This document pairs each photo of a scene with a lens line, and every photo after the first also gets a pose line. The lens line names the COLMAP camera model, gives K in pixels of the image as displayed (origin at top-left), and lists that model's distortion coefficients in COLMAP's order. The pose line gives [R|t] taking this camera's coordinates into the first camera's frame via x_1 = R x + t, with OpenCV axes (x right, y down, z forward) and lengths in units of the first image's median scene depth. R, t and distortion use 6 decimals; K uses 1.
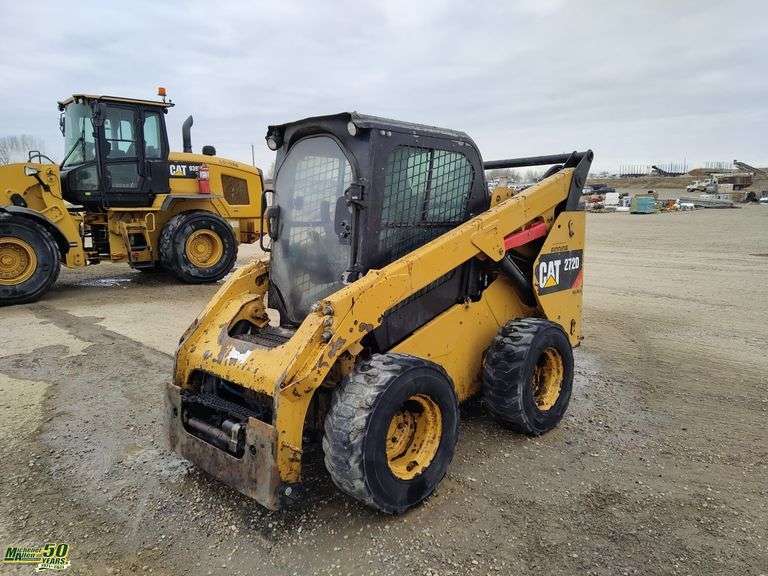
lens RADIAL K [[562.9, 0, 378.7], [0, 562.9, 290.2], [0, 0, 1]] dist [0.008068, -0.003161]
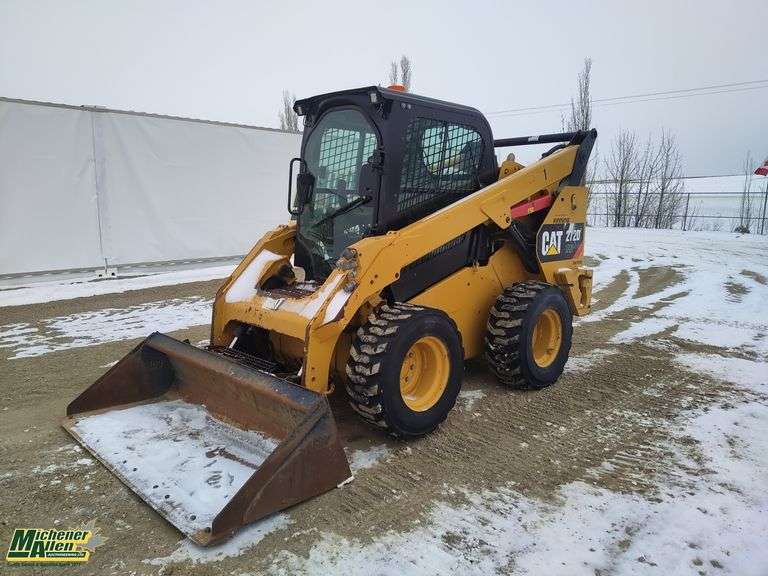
lens RADIAL K [[562.9, 0, 385.9], [0, 562.9, 303.8], [0, 0, 1]] dist [0.008068, -0.003161]
pose [[0.999795, 0.020150, -0.001781, -0.013880], [-0.020037, 0.998565, 0.049665, 0.046784], [0.002779, -0.049620, 0.998764, -0.106129]]
